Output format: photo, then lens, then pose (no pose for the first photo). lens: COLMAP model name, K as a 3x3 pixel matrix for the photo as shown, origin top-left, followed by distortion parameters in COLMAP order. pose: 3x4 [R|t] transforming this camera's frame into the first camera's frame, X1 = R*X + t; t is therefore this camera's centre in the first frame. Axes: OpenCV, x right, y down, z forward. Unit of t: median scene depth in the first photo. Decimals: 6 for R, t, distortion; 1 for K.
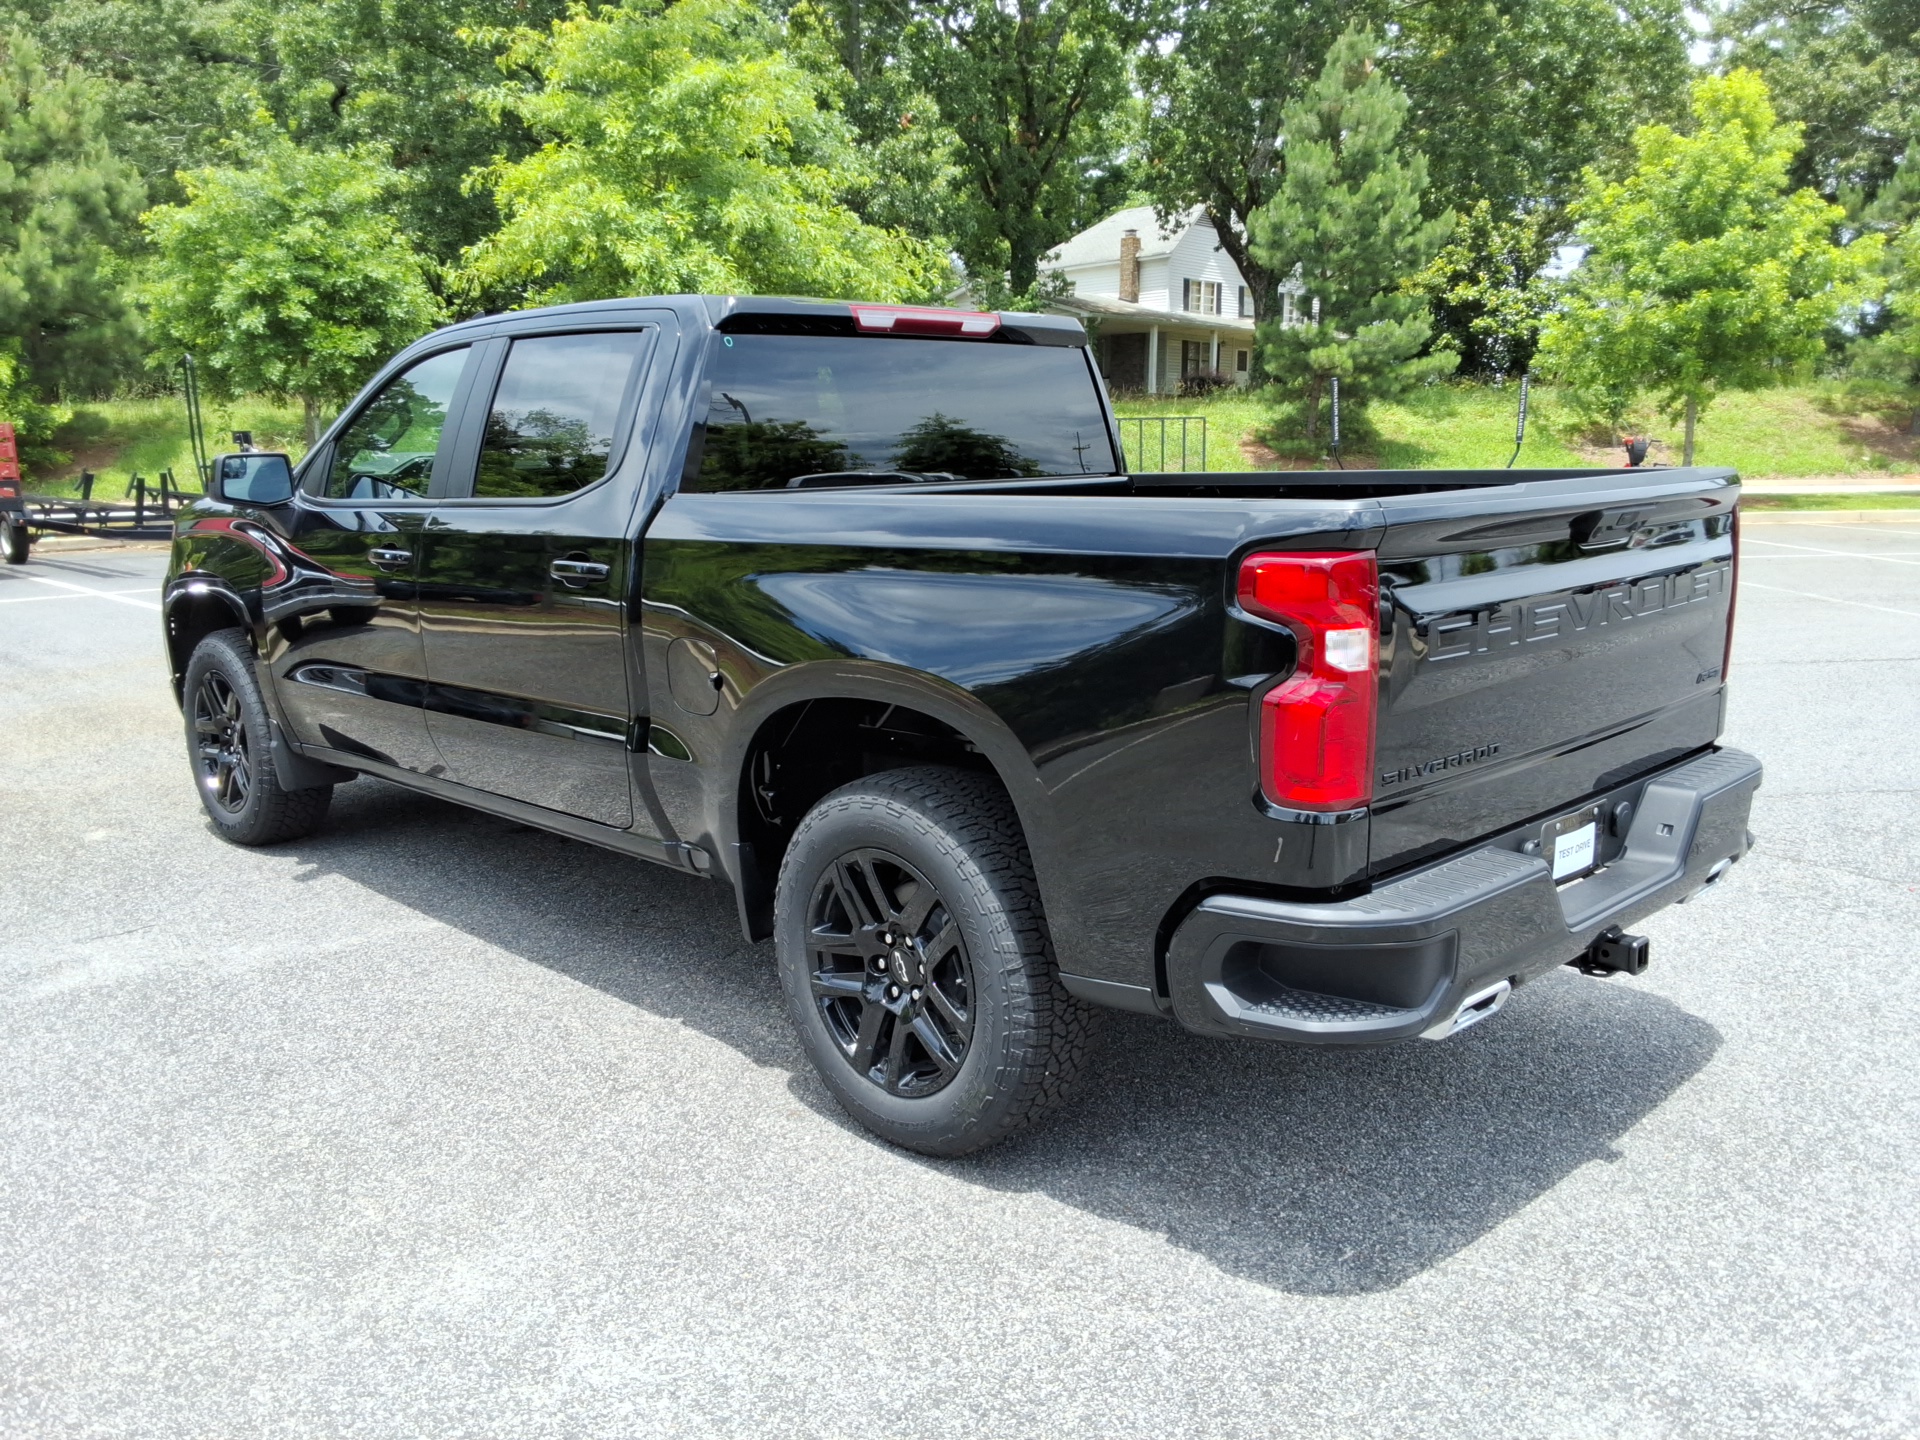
lens RADIAL K [[1550.1, 0, 979.3], [0, 1550.1, 695.7], [0, 0, 1]] dist [0.125194, -0.216643]
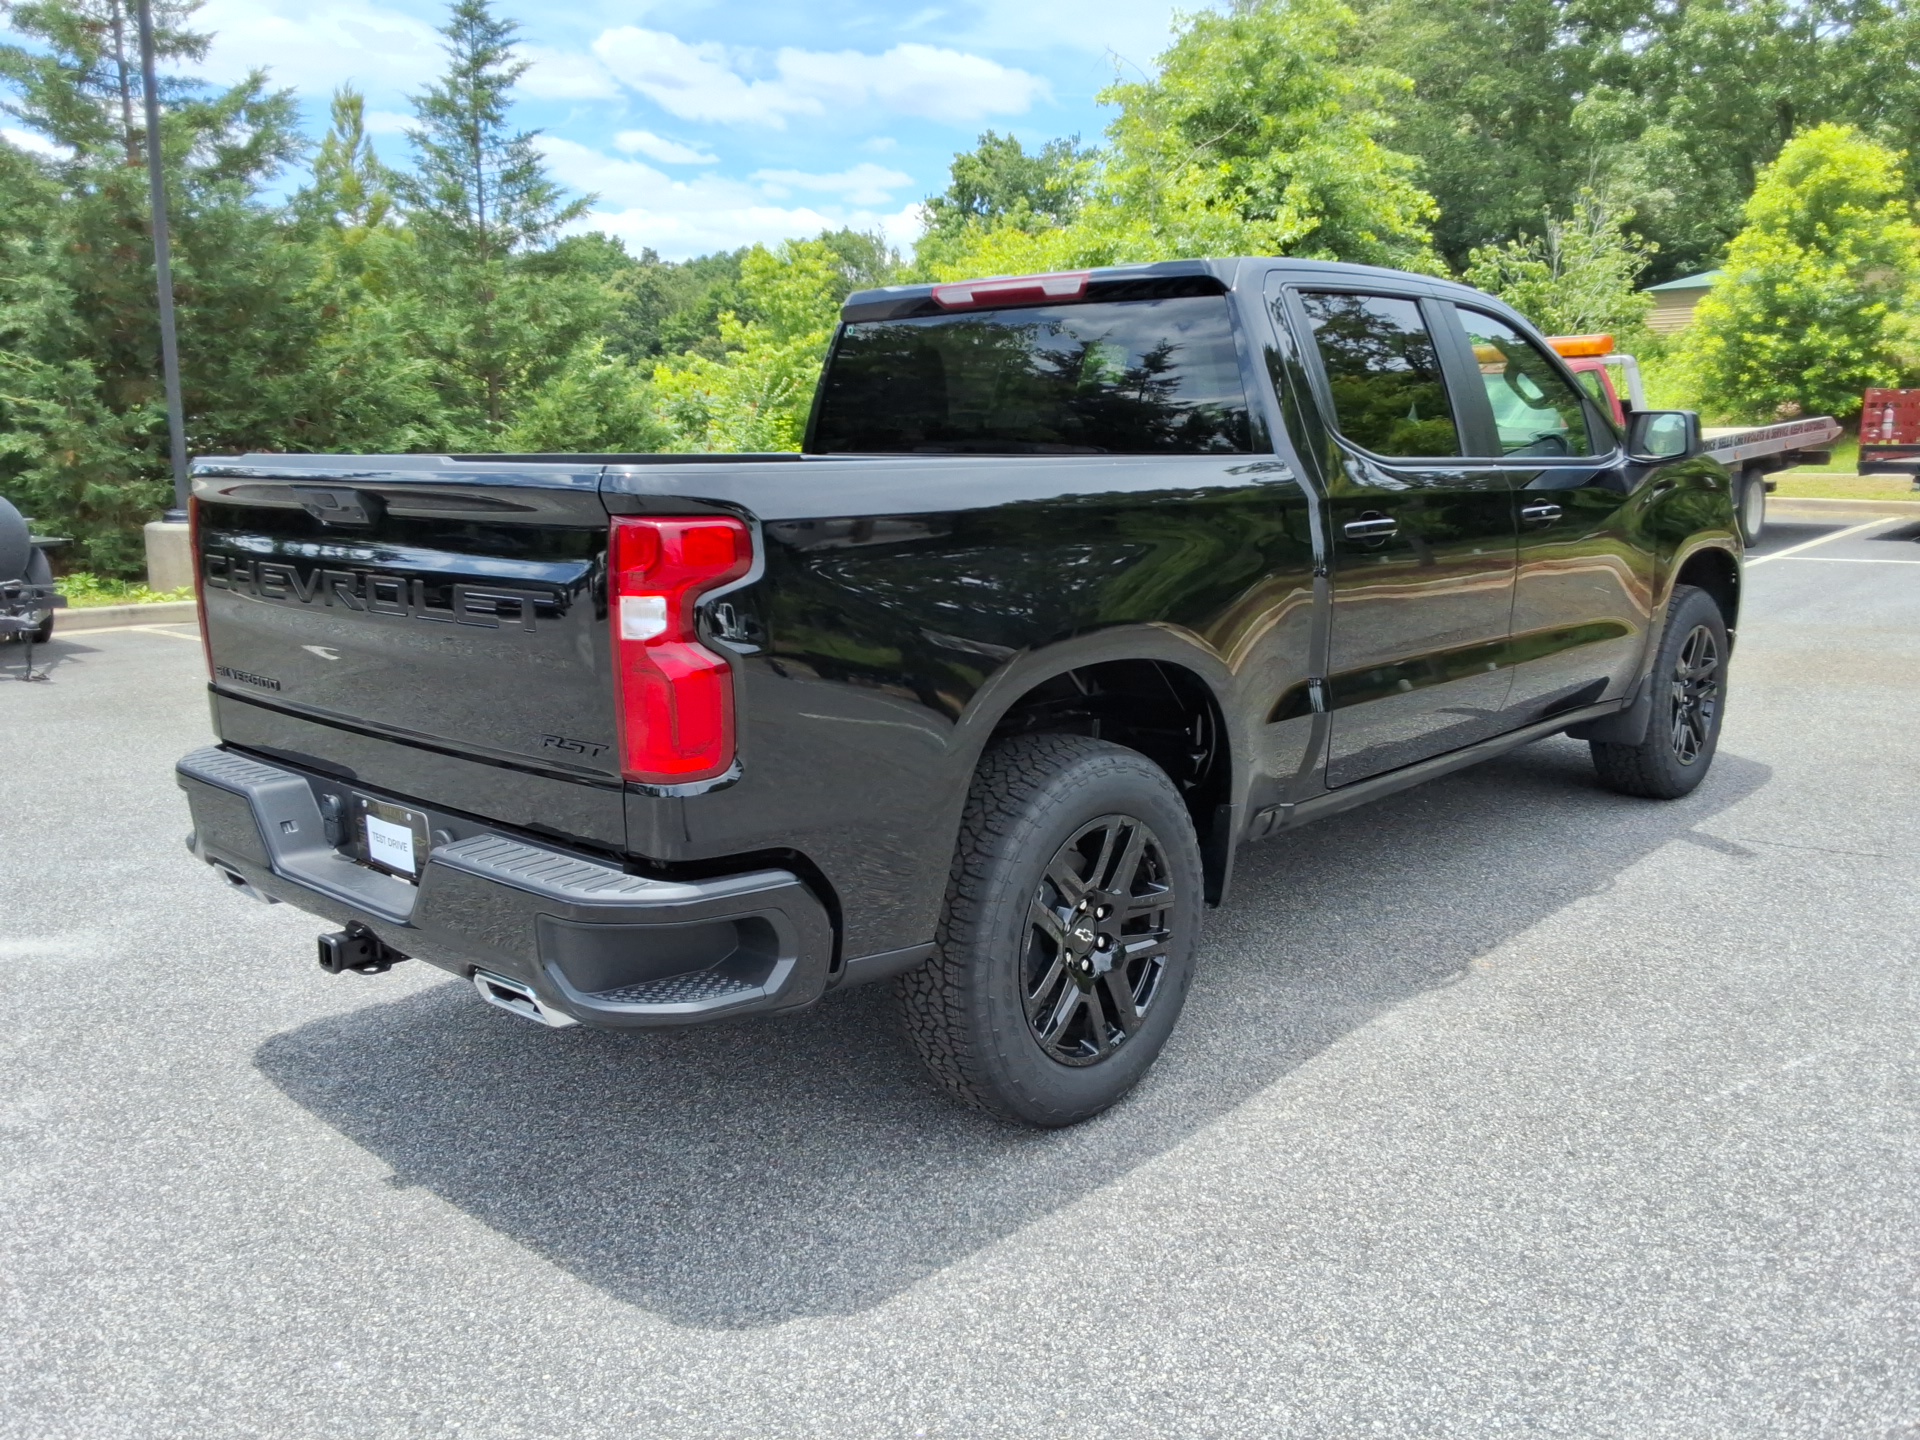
lens RADIAL K [[1558.1, 0, 977.8], [0, 1558.1, 695.0], [0, 0, 1]] dist [0.082261, -0.141143]
pose [[0.038463, 0.185102, -0.981966, 0.226448], [-0.156515, 0.971680, 0.177032, -0.037318], [0.986926, 0.146883, 0.066345, 0.218271]]
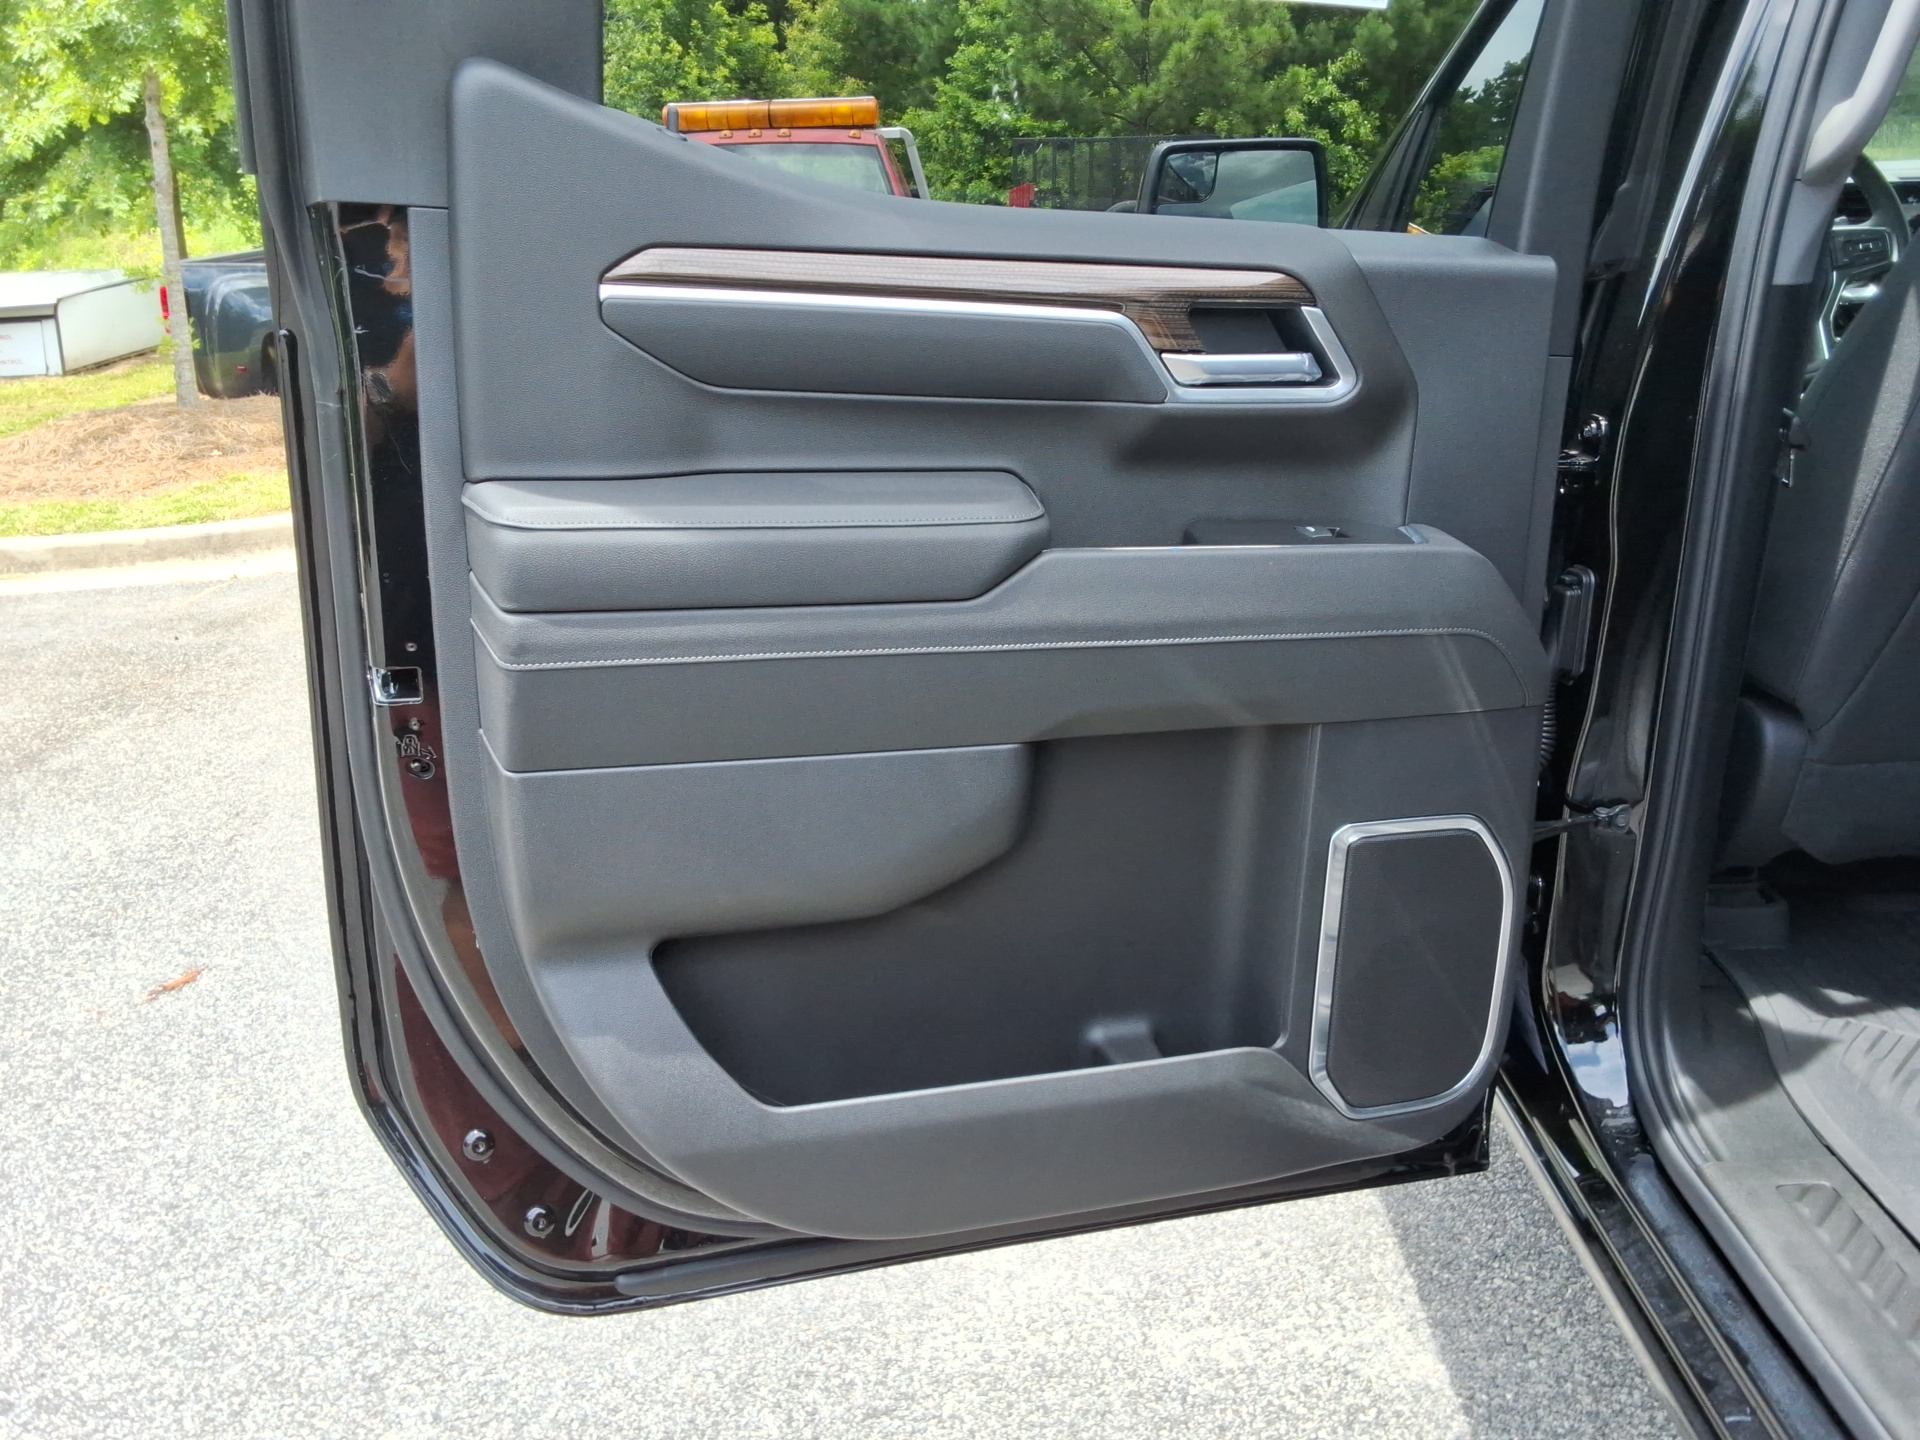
lens RADIAL K [[1574.3, 0, 959.2], [0, 1574.3, 713.9], [0, 0, 1]] dist [-0.013186, -0.007052]
pose [[0.688695, 0.216895, -0.691849, -0.047628], [-0.109957, 0.974415, 0.196023, -0.020064], [0.716665, -0.058927, 0.694924, 0.169982]]
